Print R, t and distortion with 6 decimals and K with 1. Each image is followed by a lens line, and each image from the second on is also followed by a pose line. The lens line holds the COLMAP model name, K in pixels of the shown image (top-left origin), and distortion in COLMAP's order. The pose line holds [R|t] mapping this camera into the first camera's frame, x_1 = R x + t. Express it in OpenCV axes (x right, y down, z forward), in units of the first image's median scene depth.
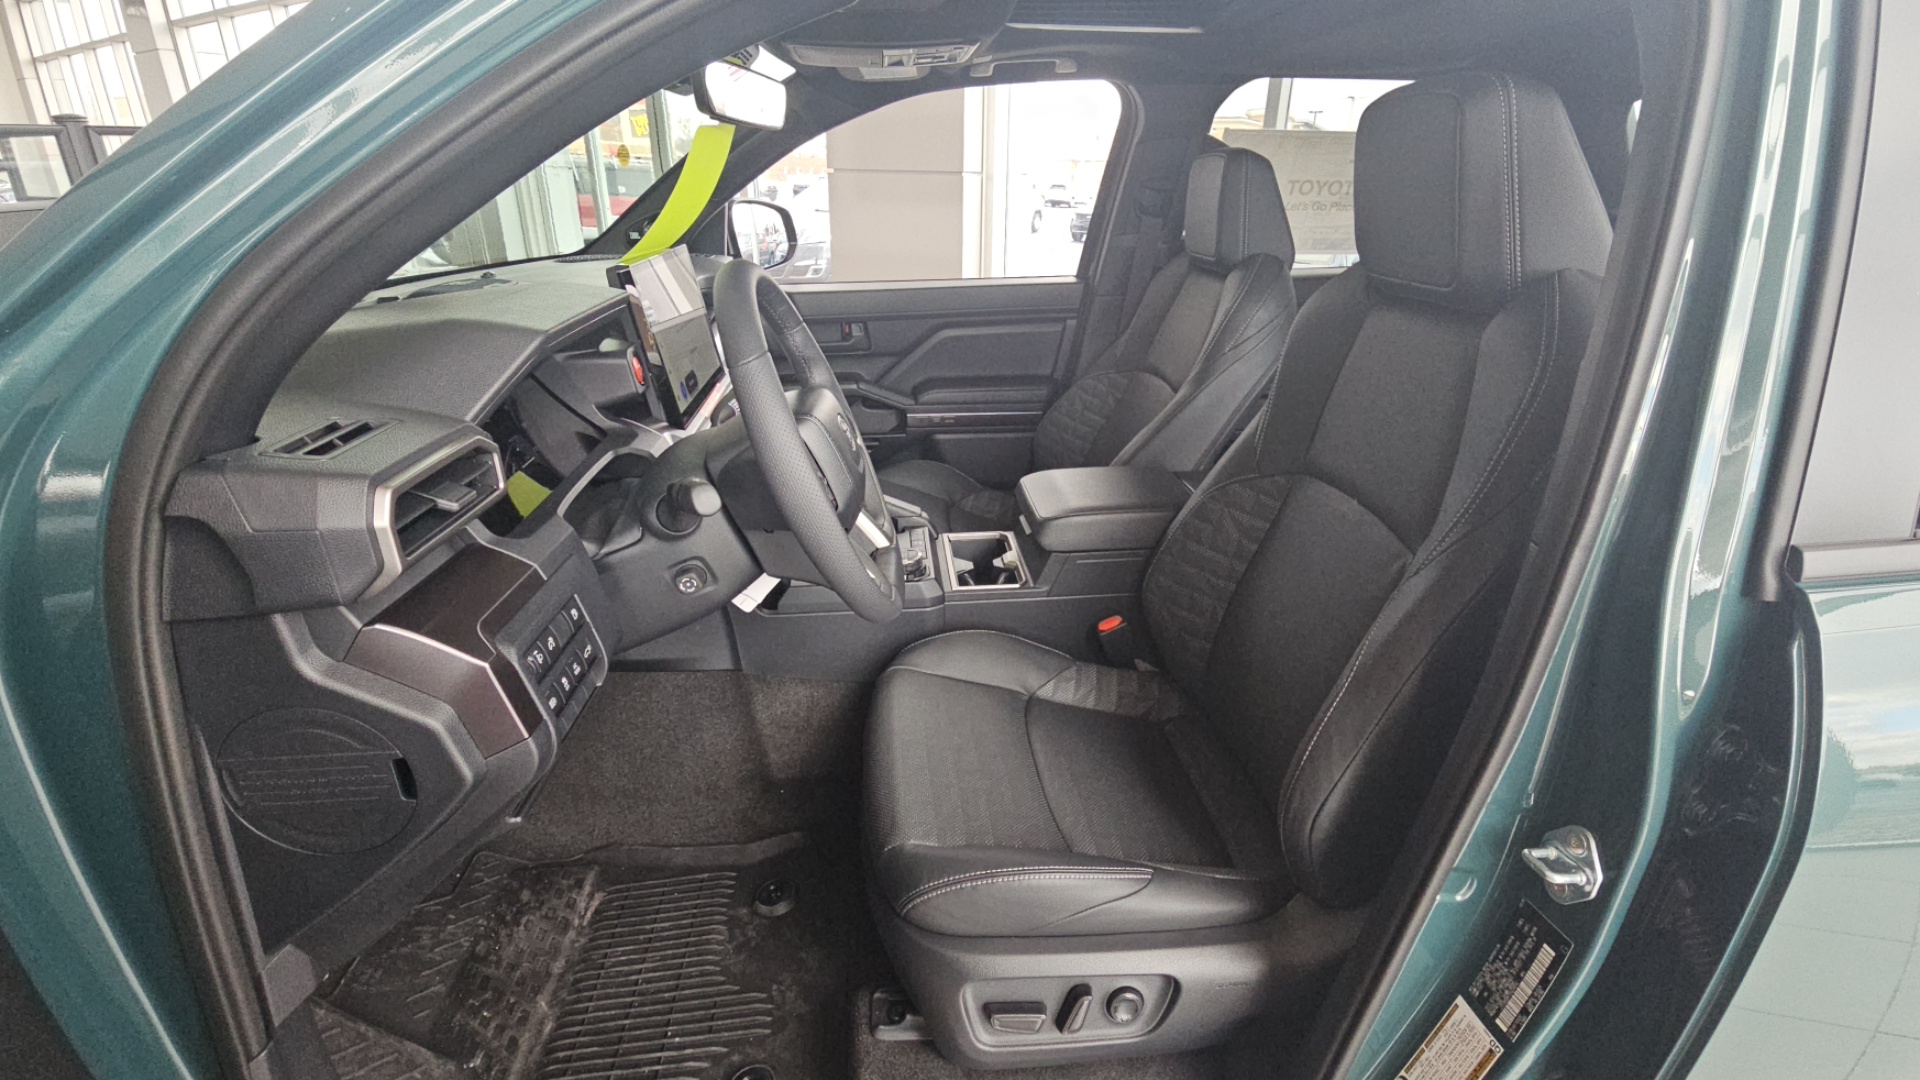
lens RADIAL K [[855.0, 0, 981.8], [0, 855.0, 544.0], [0, 0, 1]] dist [0.002234, -0.002061]
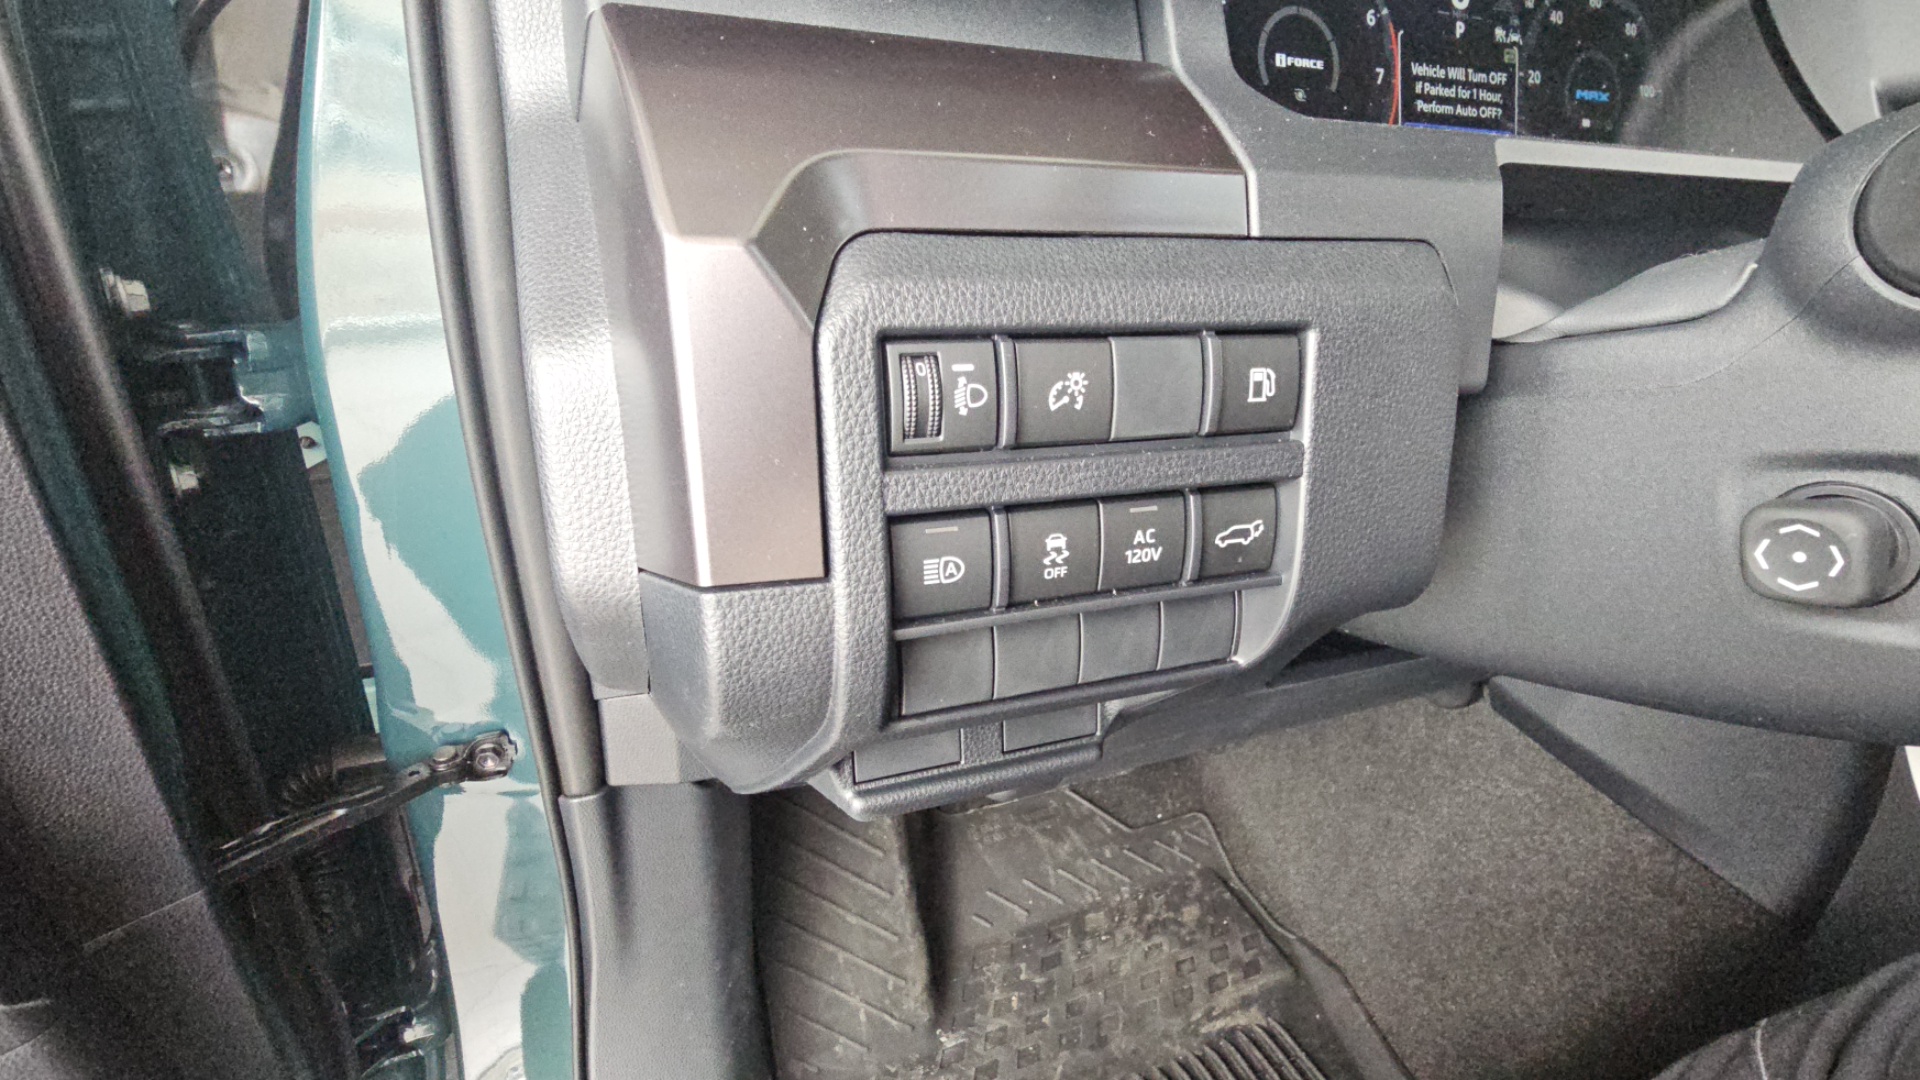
lens RADIAL K [[871.9, 0, 963.7], [0, 871.9, 548.7], [0, 0, 1]] dist [-0.001929, -0.001300]
pose [[0.282210, 0.447408, -0.848637, -0.195046], [-0.434187, 0.848377, 0.302884, 0.068357], [0.855476, 0.282990, 0.433679, 0.659501]]
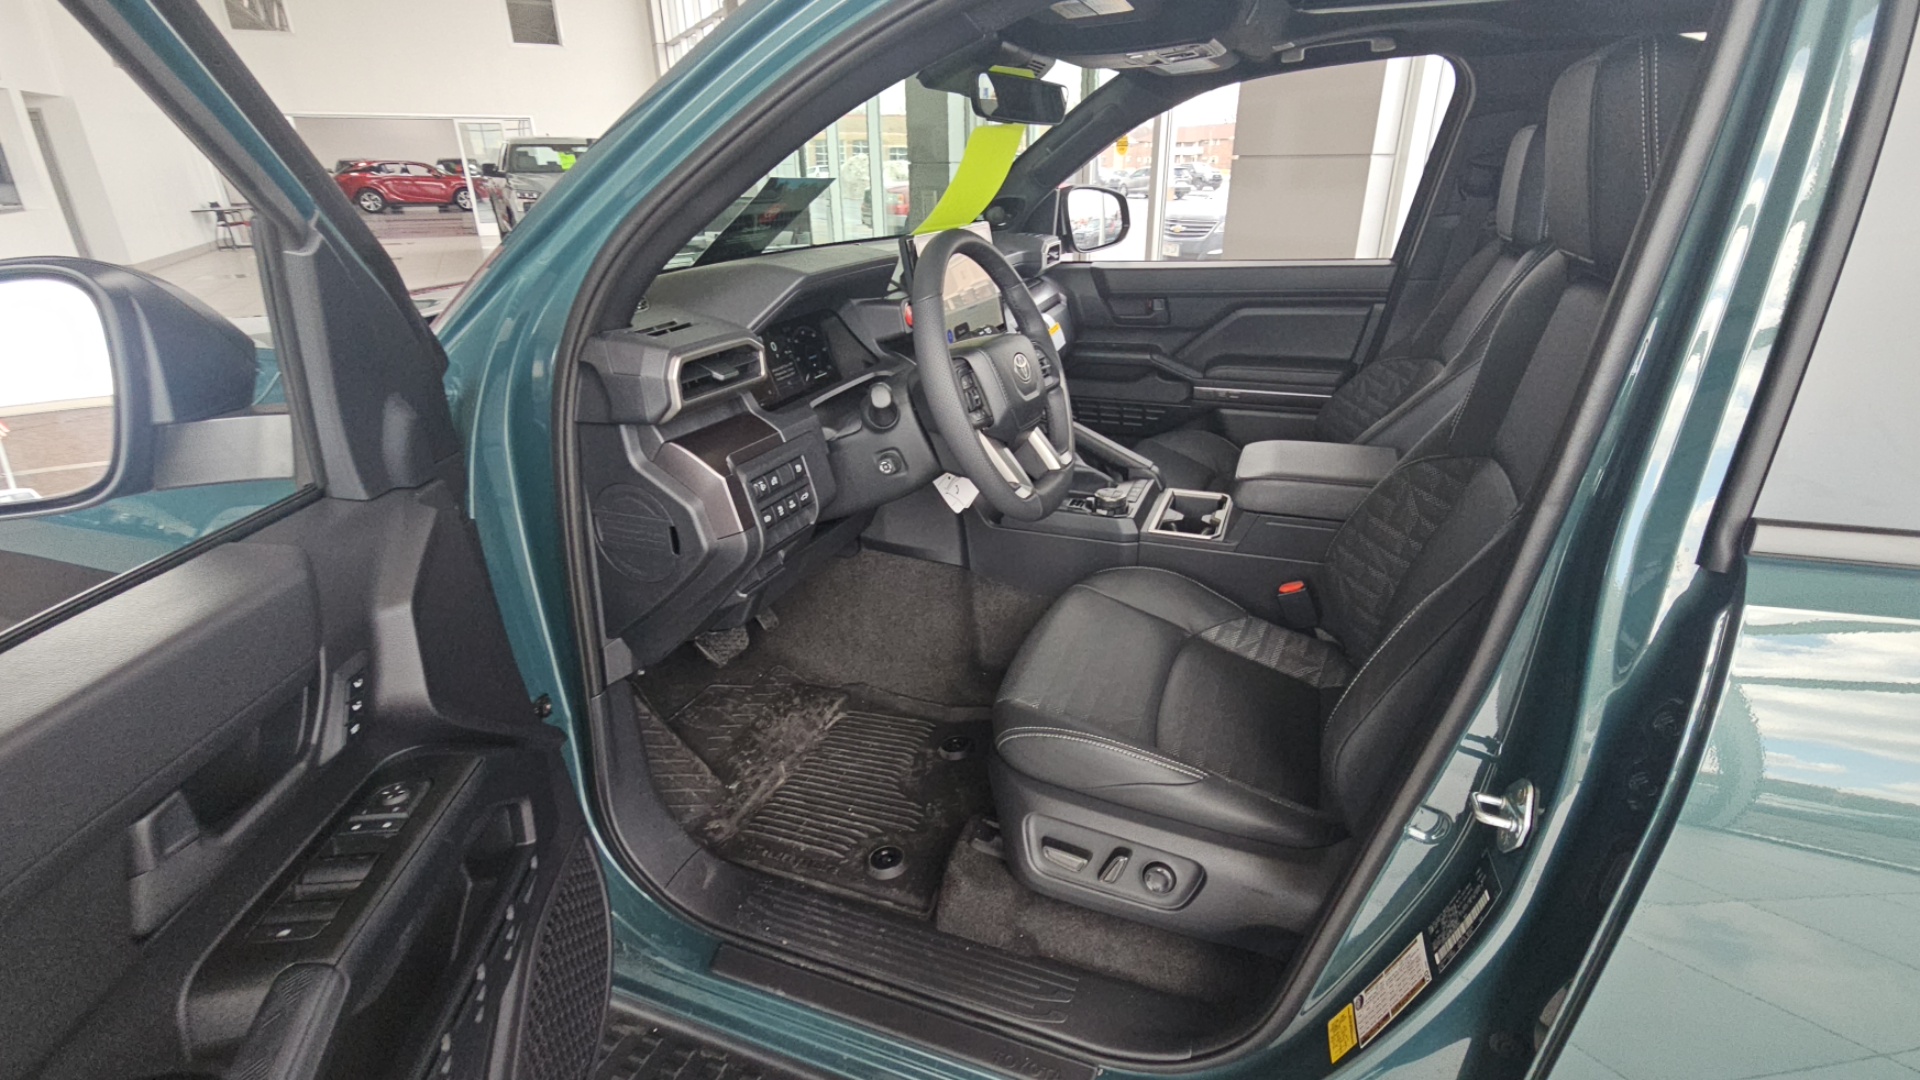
lens RADIAL K [[855.0, 0, 981.8], [0, 855.0, 544.0], [0, 0, 1]] dist [0.002234, -0.002061]
pose [[0.890846, 0.159823, -0.425264, 0.364243], [-0.155451, 0.986808, 0.045223, 0.077213], [0.426882, 0.025821, 0.903939, -0.152024]]
